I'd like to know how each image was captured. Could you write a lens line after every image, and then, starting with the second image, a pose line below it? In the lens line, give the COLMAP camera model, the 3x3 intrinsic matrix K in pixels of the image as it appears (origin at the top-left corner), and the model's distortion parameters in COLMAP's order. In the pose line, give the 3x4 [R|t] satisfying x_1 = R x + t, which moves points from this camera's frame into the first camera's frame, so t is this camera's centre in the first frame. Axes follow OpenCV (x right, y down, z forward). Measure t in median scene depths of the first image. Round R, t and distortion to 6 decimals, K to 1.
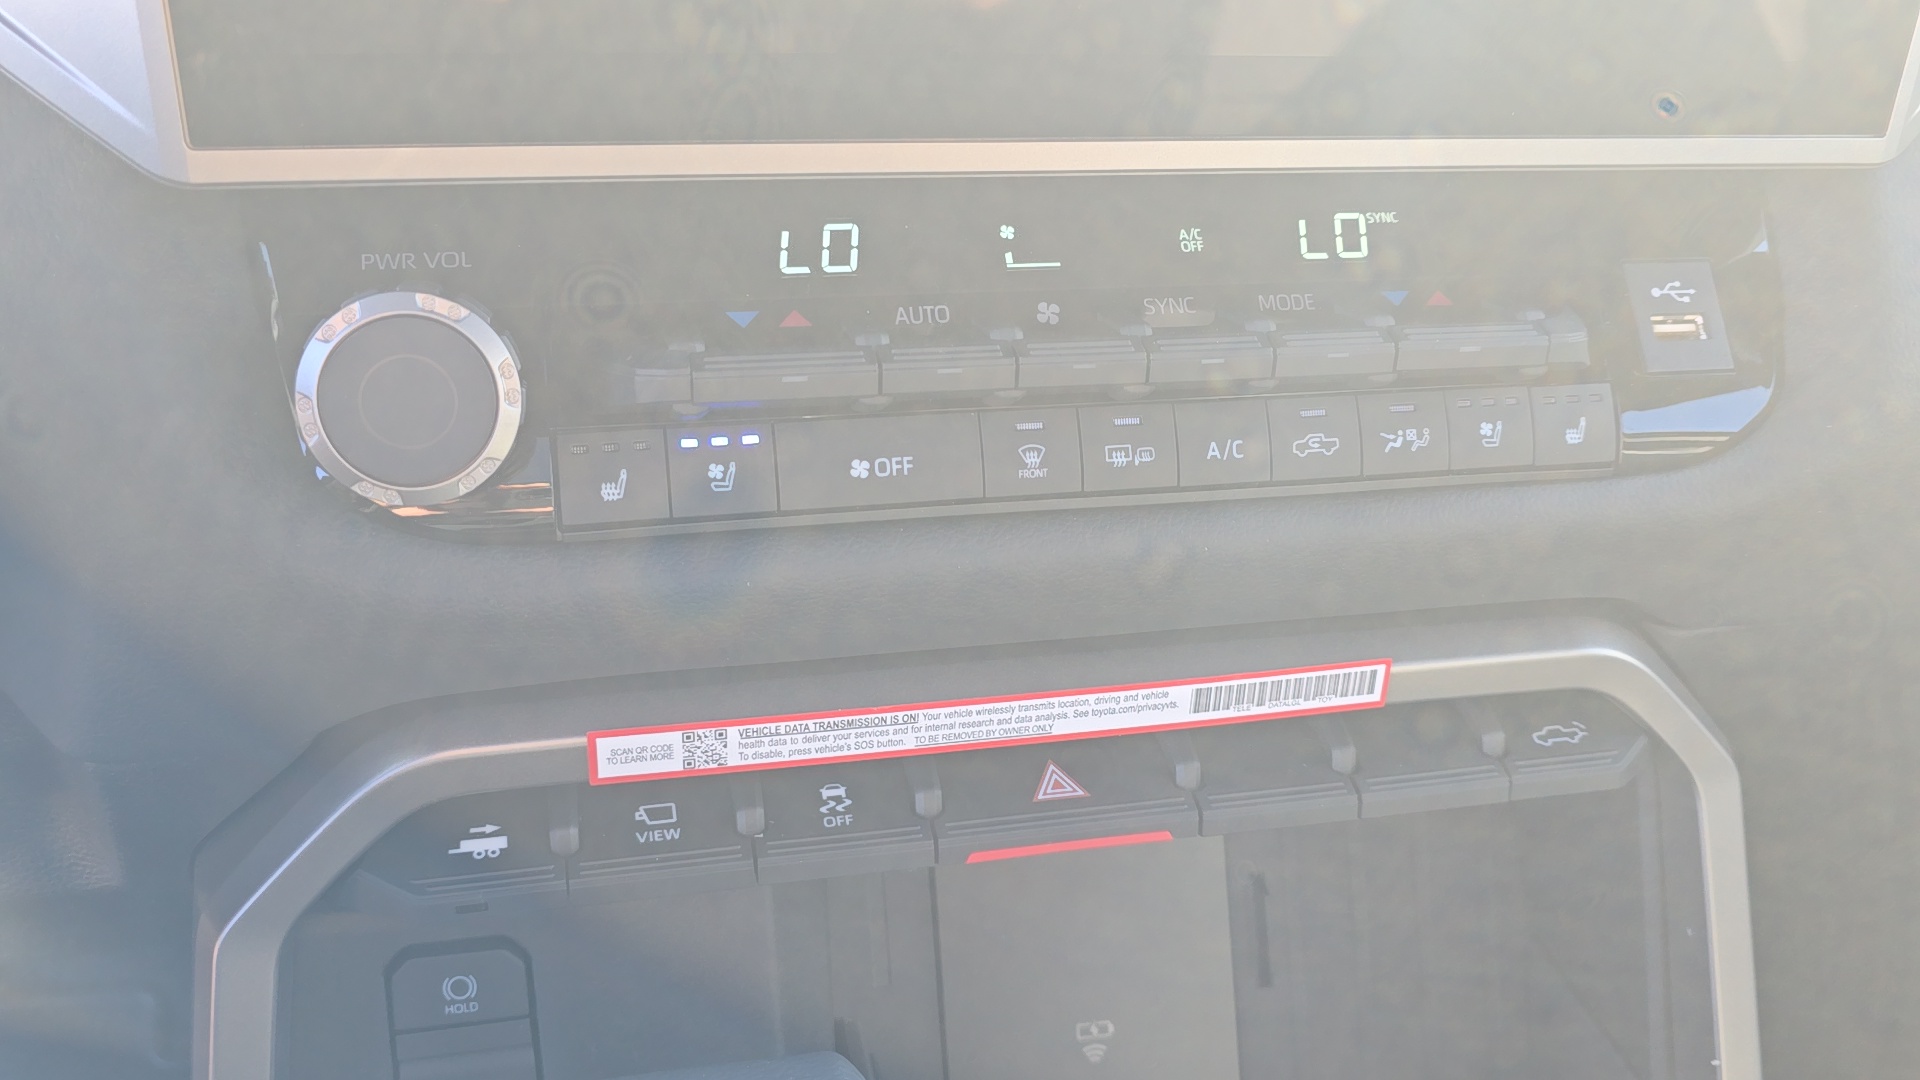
lens RADIAL K [[1628.9, 0, 969.3], [0, 1628.9, 531.8], [0, 0, 1]] dist [0.003683, 0.009500]
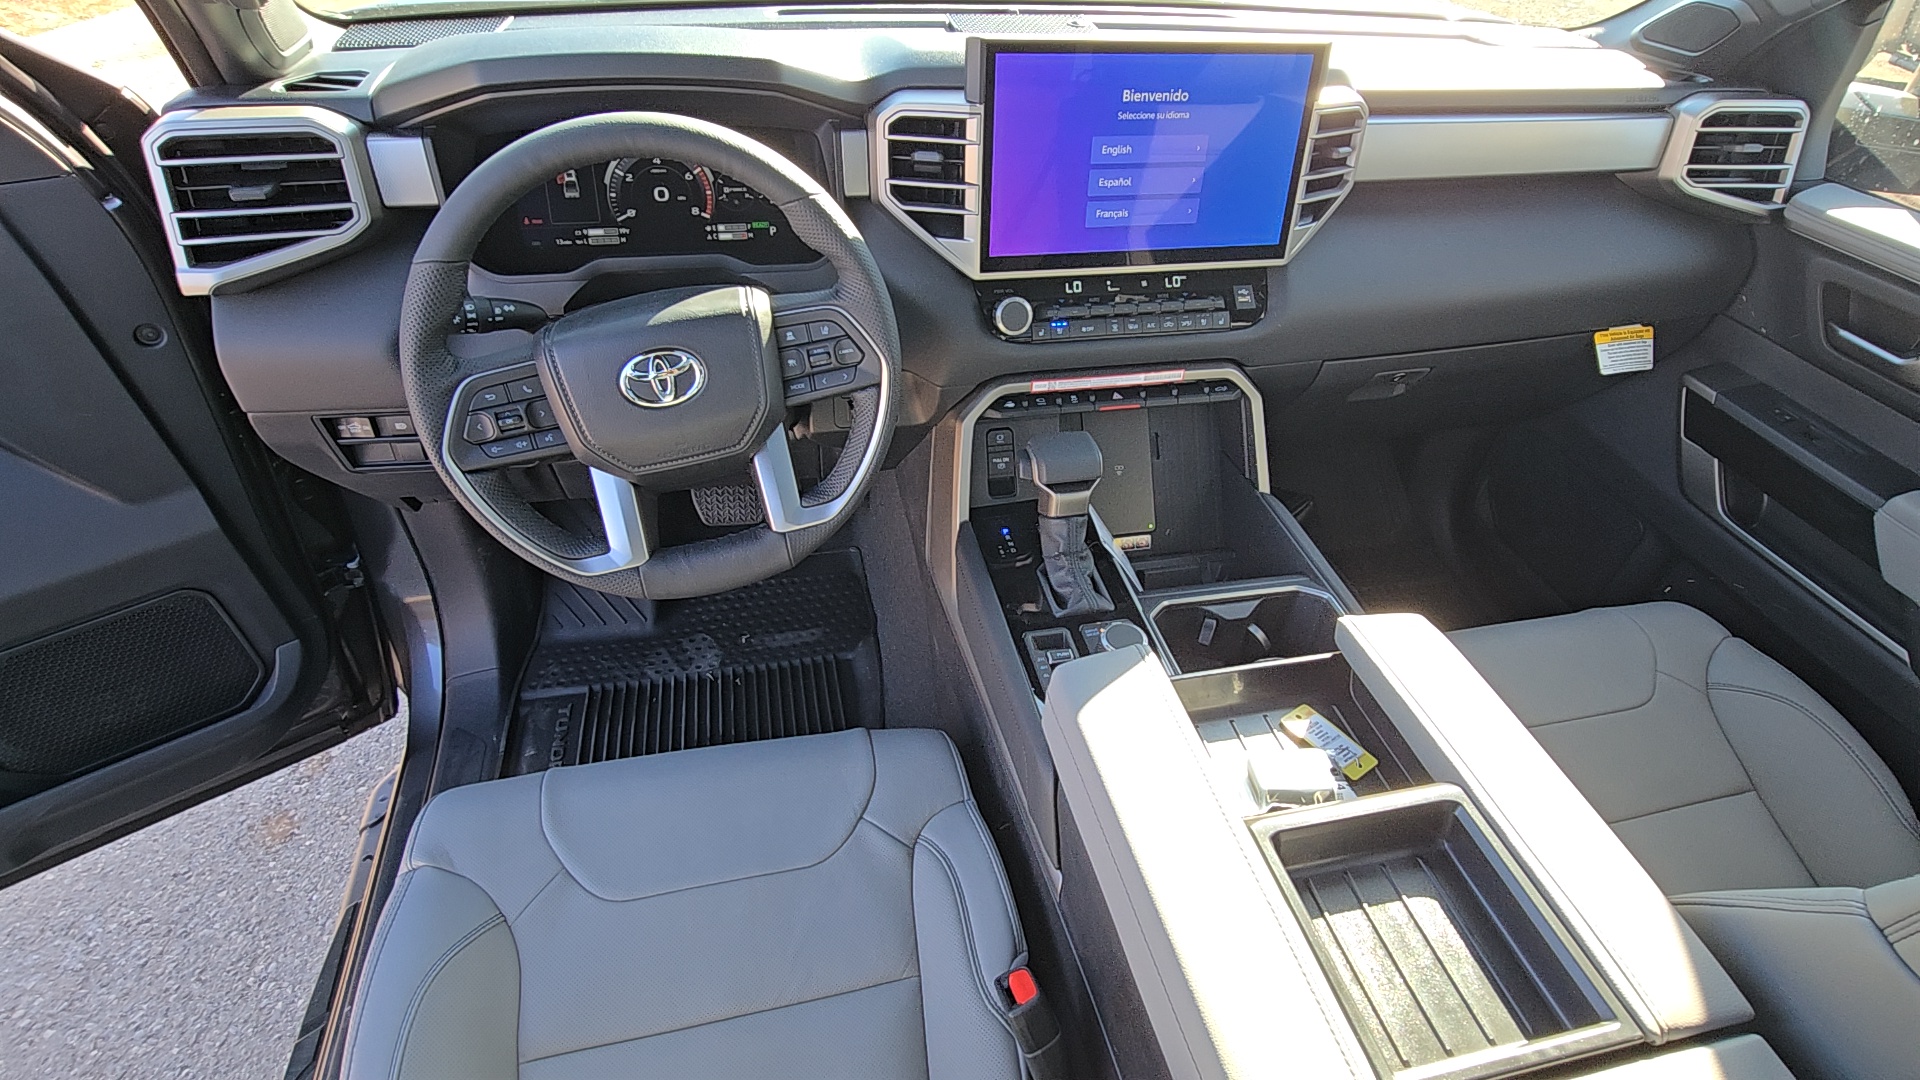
lens RADIAL K [[984.2, 0, 968.9], [0, 984.2, 541.0], [0, 0, 1]] dist [0.001976, 0.001245]
pose [[0.999802, -0.019216, 0.005076, -0.444904], [0.018564, 0.994089, 0.106970, 0.280134], [-0.007102, -0.106855, 0.994249, -2.141918]]
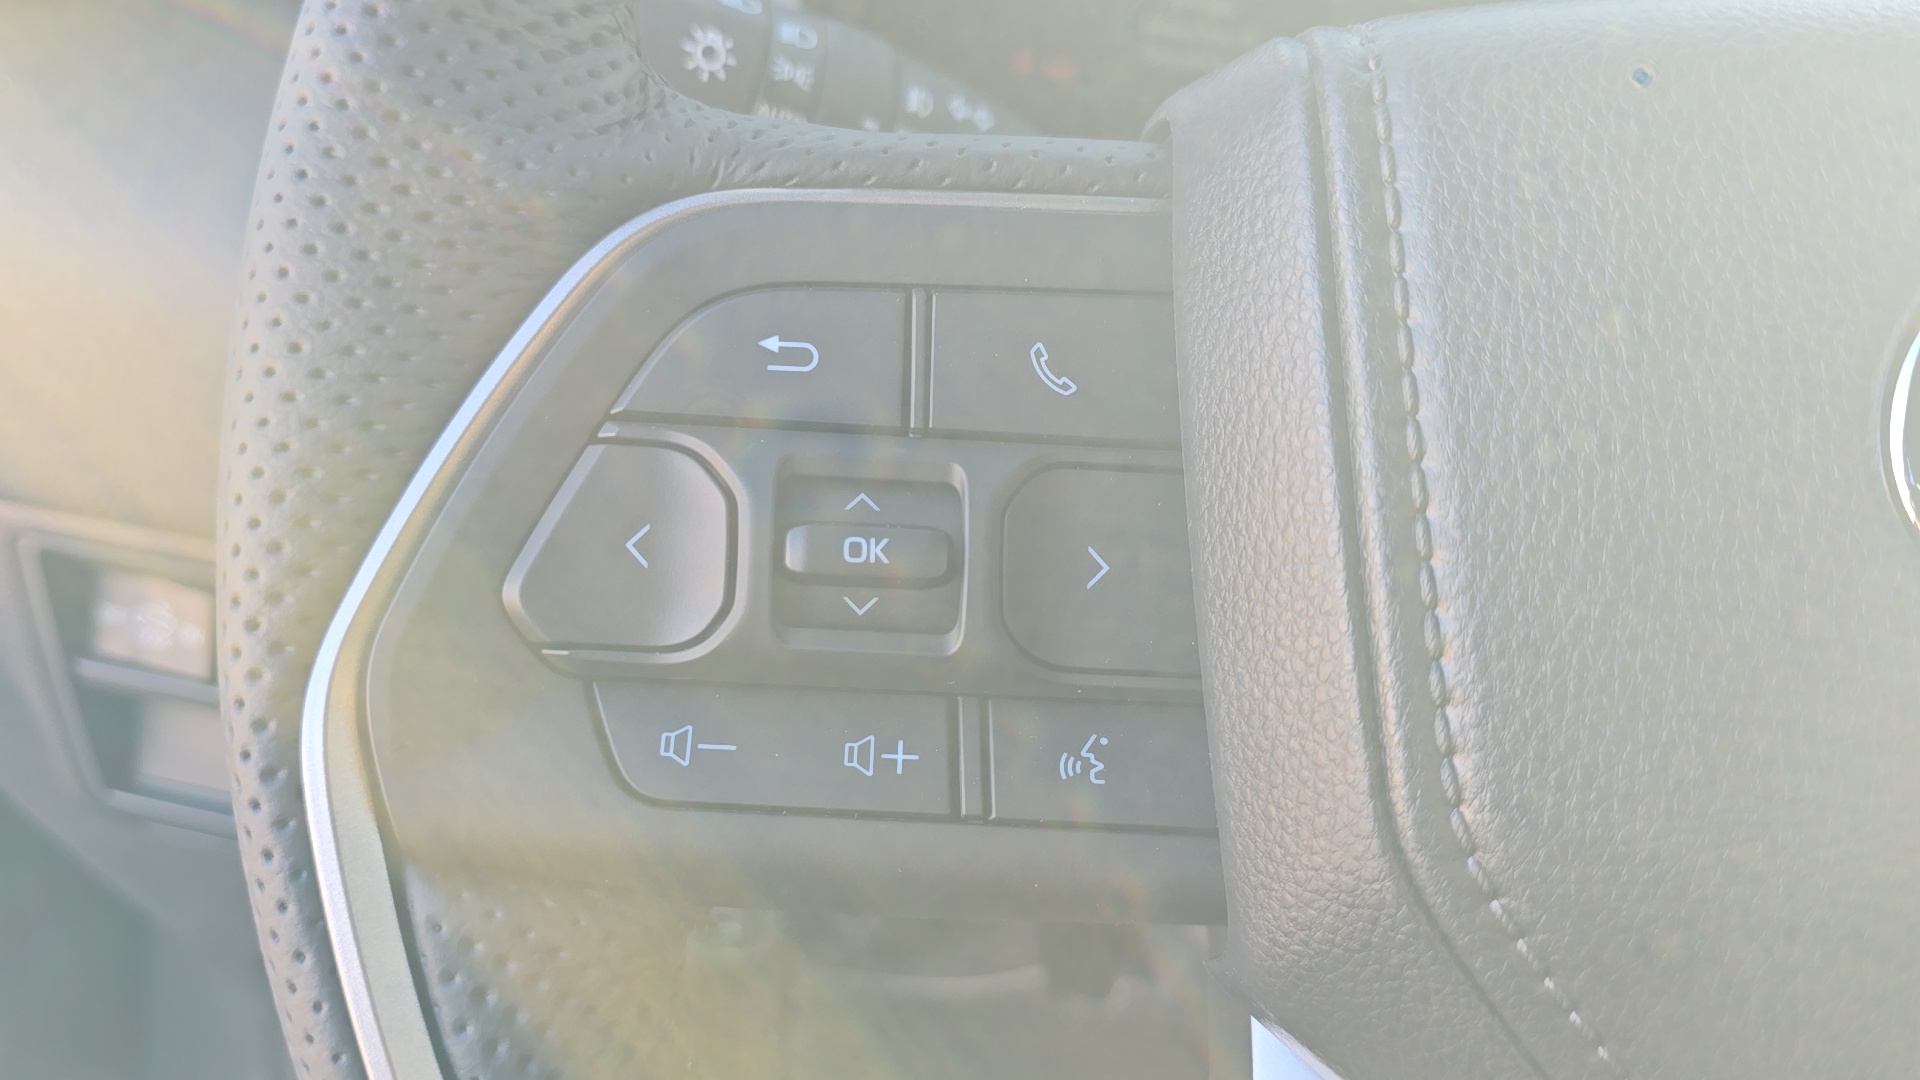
lens RADIAL K [[1708.4, 0, 953.2], [0, 1708.4, 552.7], [0, 0, 1]] dist [-0.011047, -0.003897]
pose [[0.946744, 0.162475, -0.277990, -1.362242], [-0.236151, 0.937263, -0.256457, 0.354482], [0.218882, 0.308447, 0.925717, -0.221531]]
